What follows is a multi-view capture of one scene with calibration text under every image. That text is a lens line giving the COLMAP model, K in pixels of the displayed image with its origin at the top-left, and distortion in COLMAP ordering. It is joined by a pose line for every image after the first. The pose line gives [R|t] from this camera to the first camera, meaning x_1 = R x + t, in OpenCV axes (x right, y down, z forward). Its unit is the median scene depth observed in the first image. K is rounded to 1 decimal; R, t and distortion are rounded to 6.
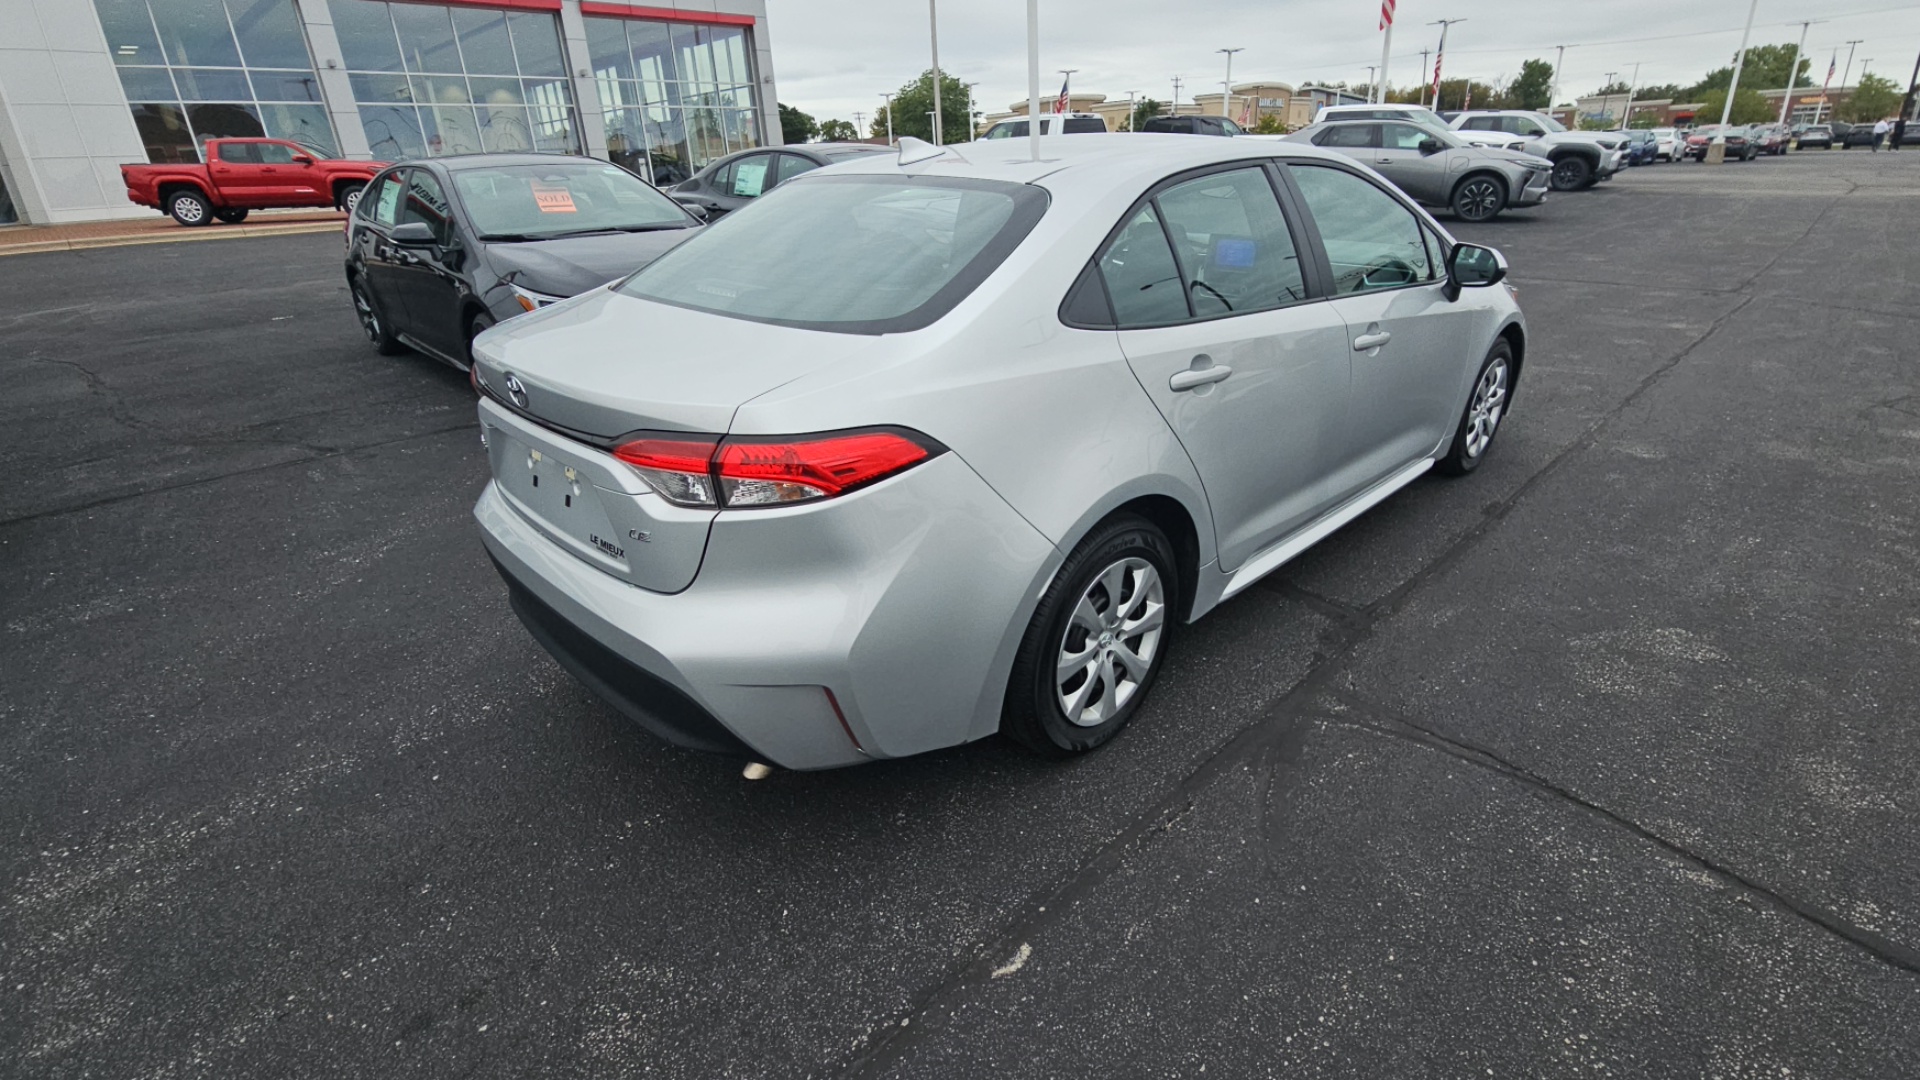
lens RADIAL K [[875.0, 0, 981.3], [0, 875.0, 538.8], [0, 0, 1]] dist [0.007168, -0.006191]
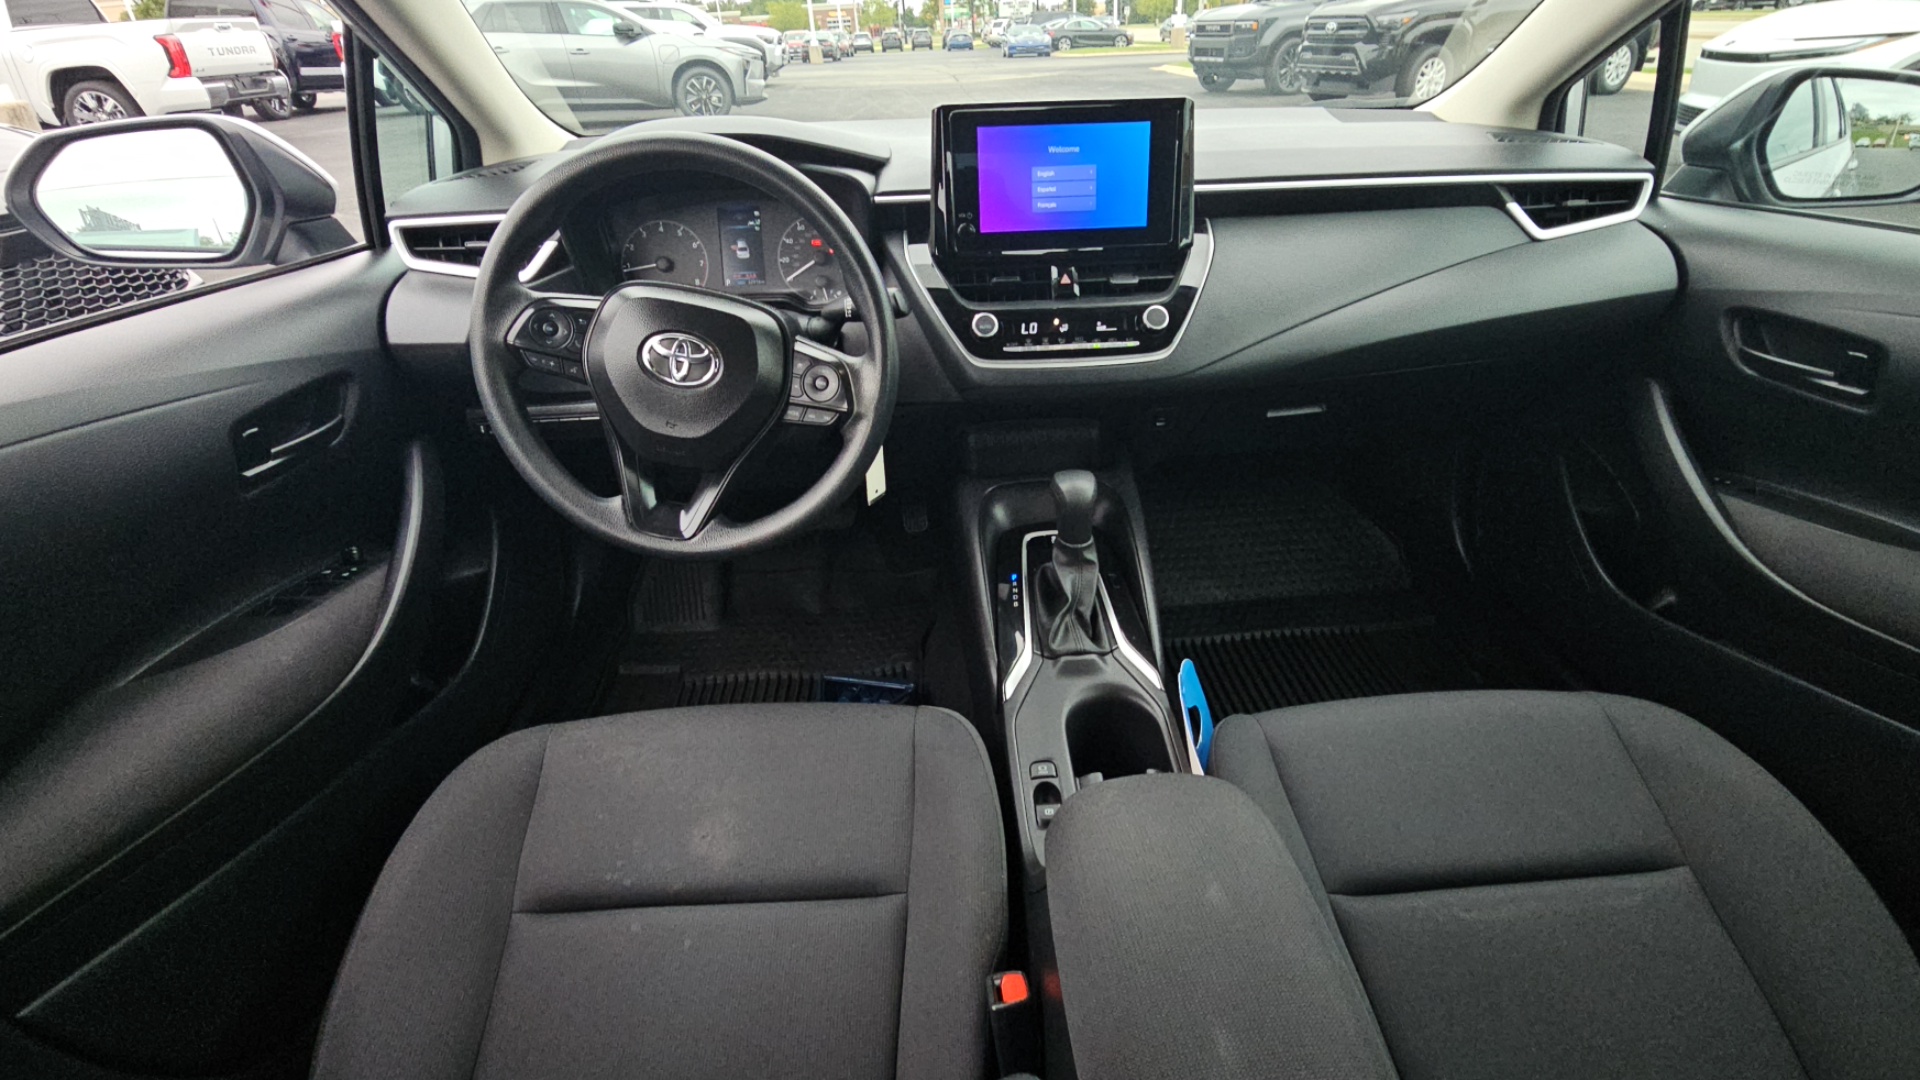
lens RADIAL K [[875.0, 0, 978.8], [0, 875.0, 547.4], [0, 0, 1]] dist [0.007168, -0.006191]
pose [[0.661876, -0.372310, 0.650619, 0.074698], [0.313099, 0.925910, 0.211327, -0.297189], [-0.681094, 0.063836, 0.729408, 0.865160]]
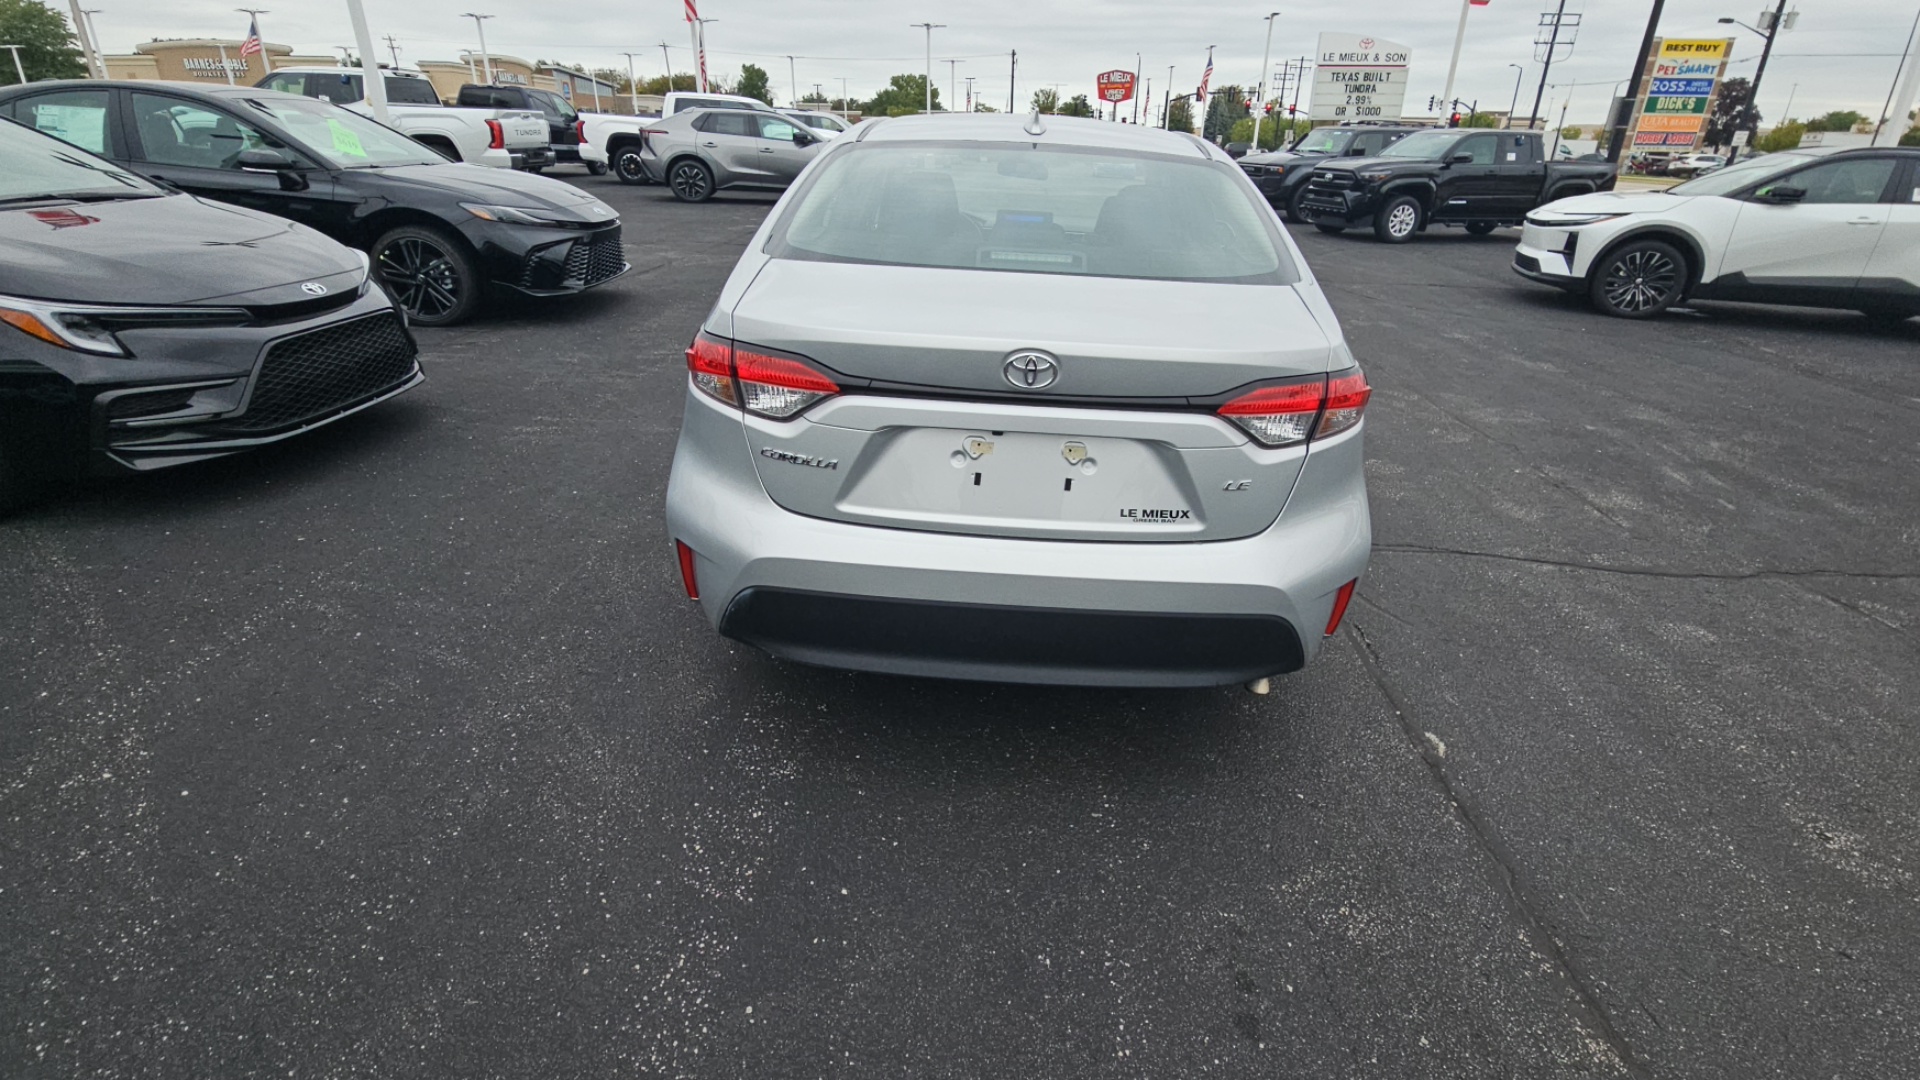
lens RADIAL K [[875.0, 0, 983.5], [0, 875.0, 539.0], [0, 0, 1]] dist [0.007168, -0.006191]
pose [[0.732078, -0.228588, 0.641724, -0.600183], [0.220068, 0.970869, 0.094779, -0.049860], [-0.644695, 0.071837, 0.761057, 0.189509]]
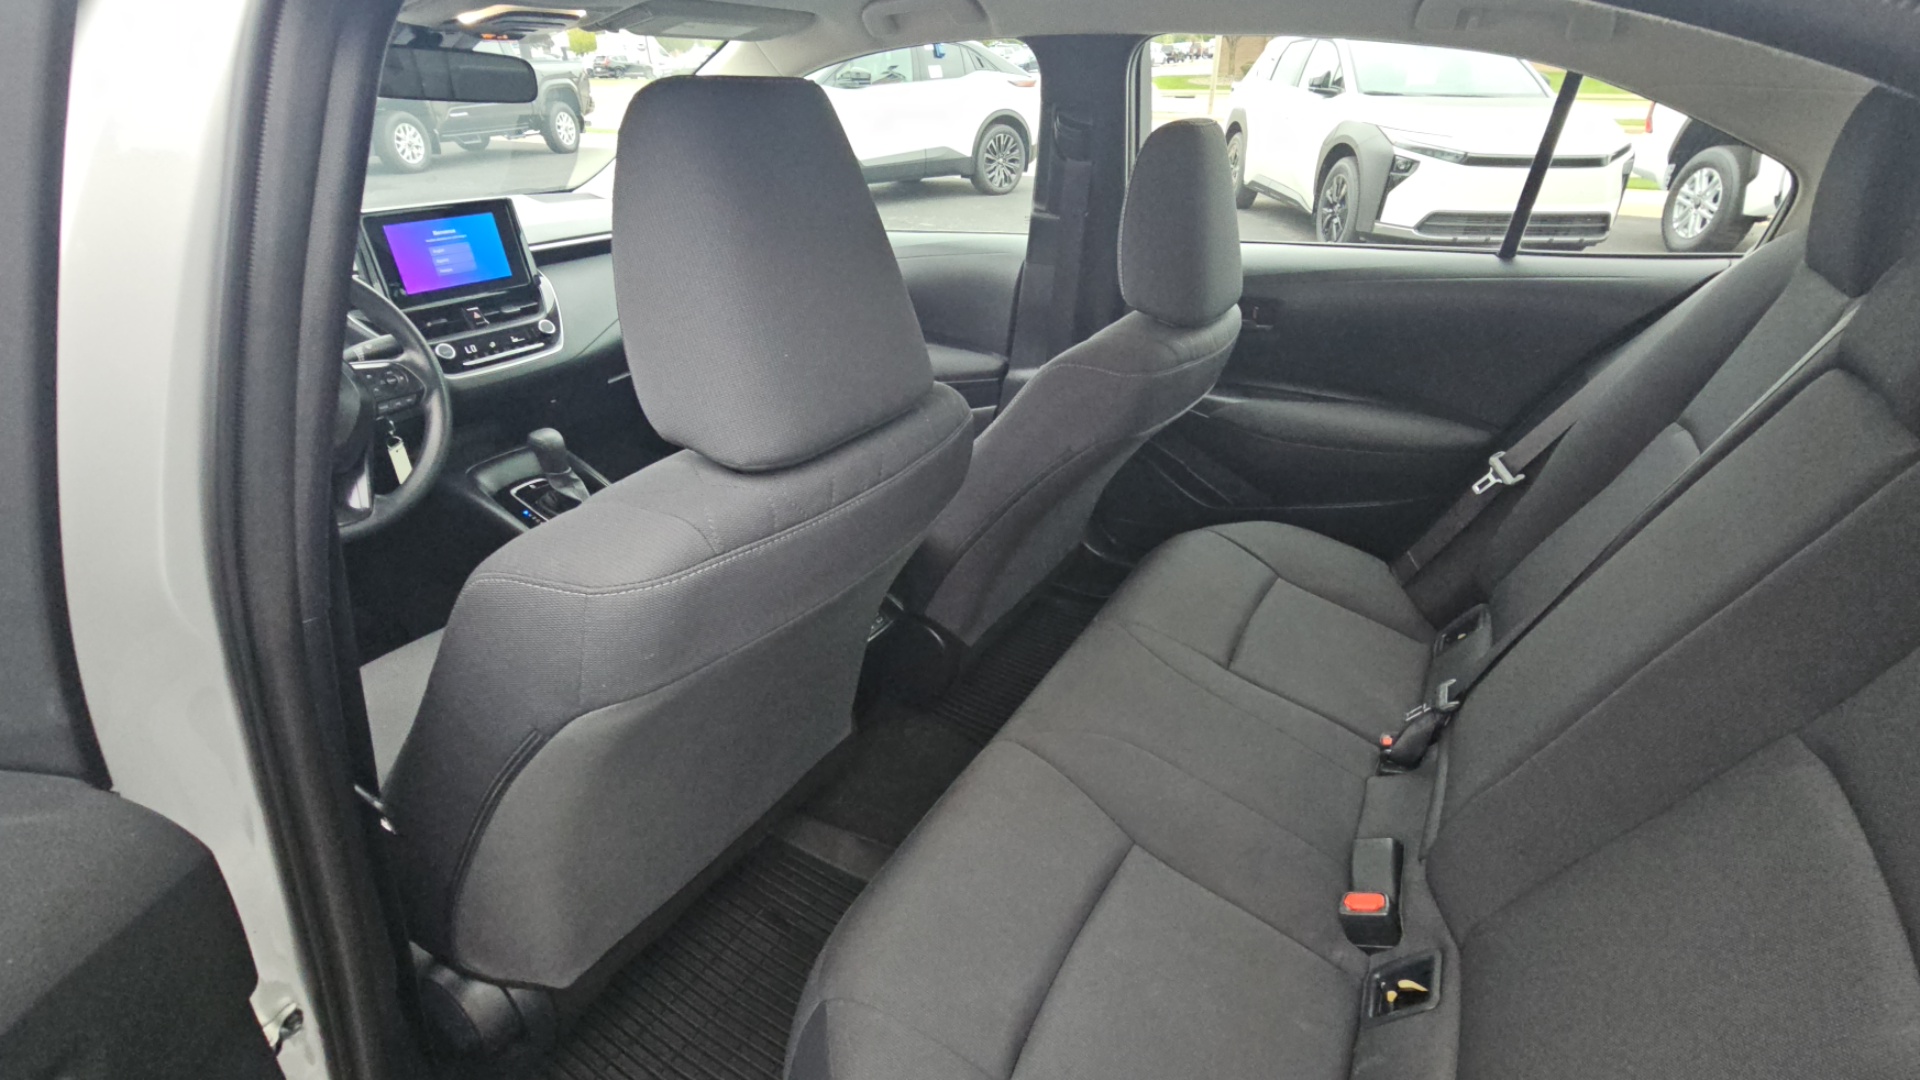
lens RADIAL K [[875.0, 0, 977.8], [0, 875.0, 547.6], [0, 0, 1]] dist [0.007168, -0.006191]
pose [[-0.260493, -0.434582, 0.862138, -0.166728], [0.394856, 0.766919, 0.505889, -0.339775], [-0.881040, 0.472201, -0.028180, 0.892884]]
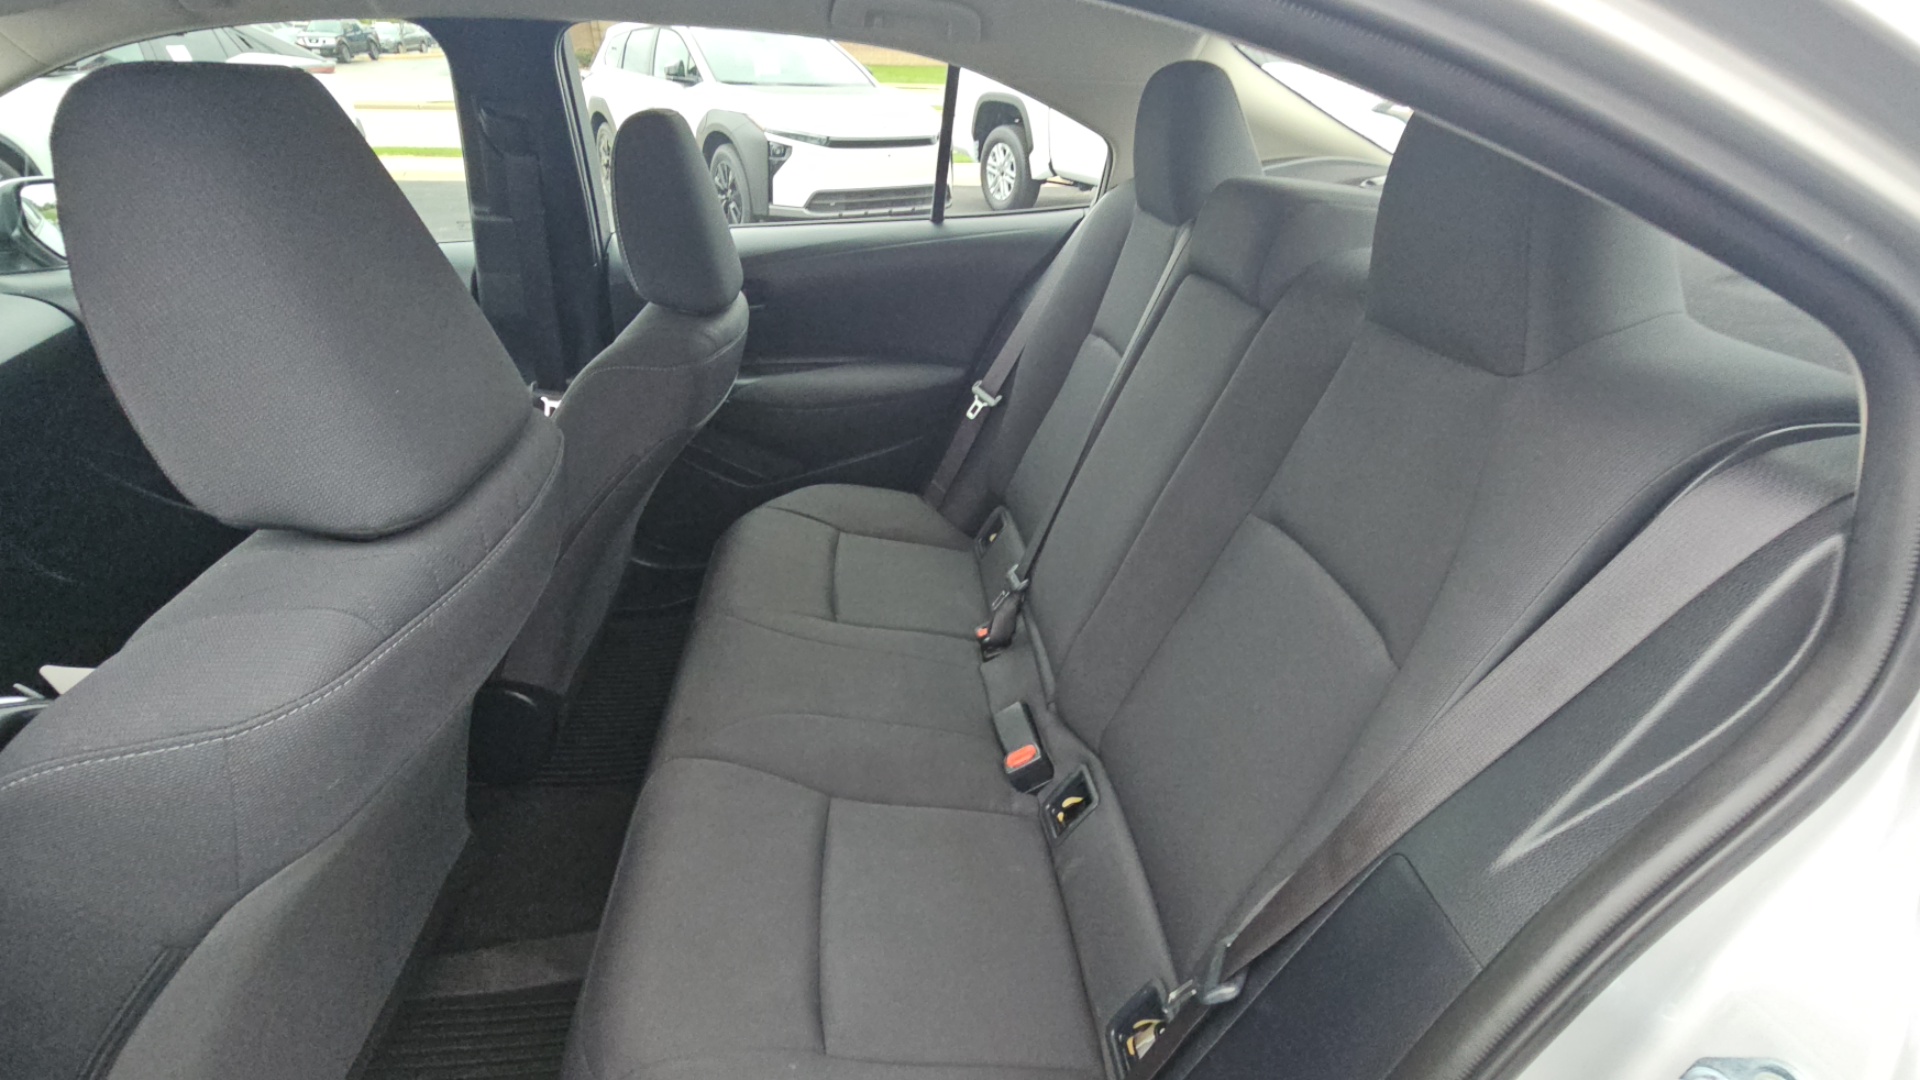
lens RADIAL K [[875.0, 0, 974.6], [0, 875.0, 552.7], [0, 0, 1]] dist [0.007168, -0.006191]
pose [[-0.784872, -0.284937, 0.550261, -0.157866], [0.257168, 0.658140, 0.707613, -0.356806], [-0.563774, 0.696895, -0.443279, 0.930167]]
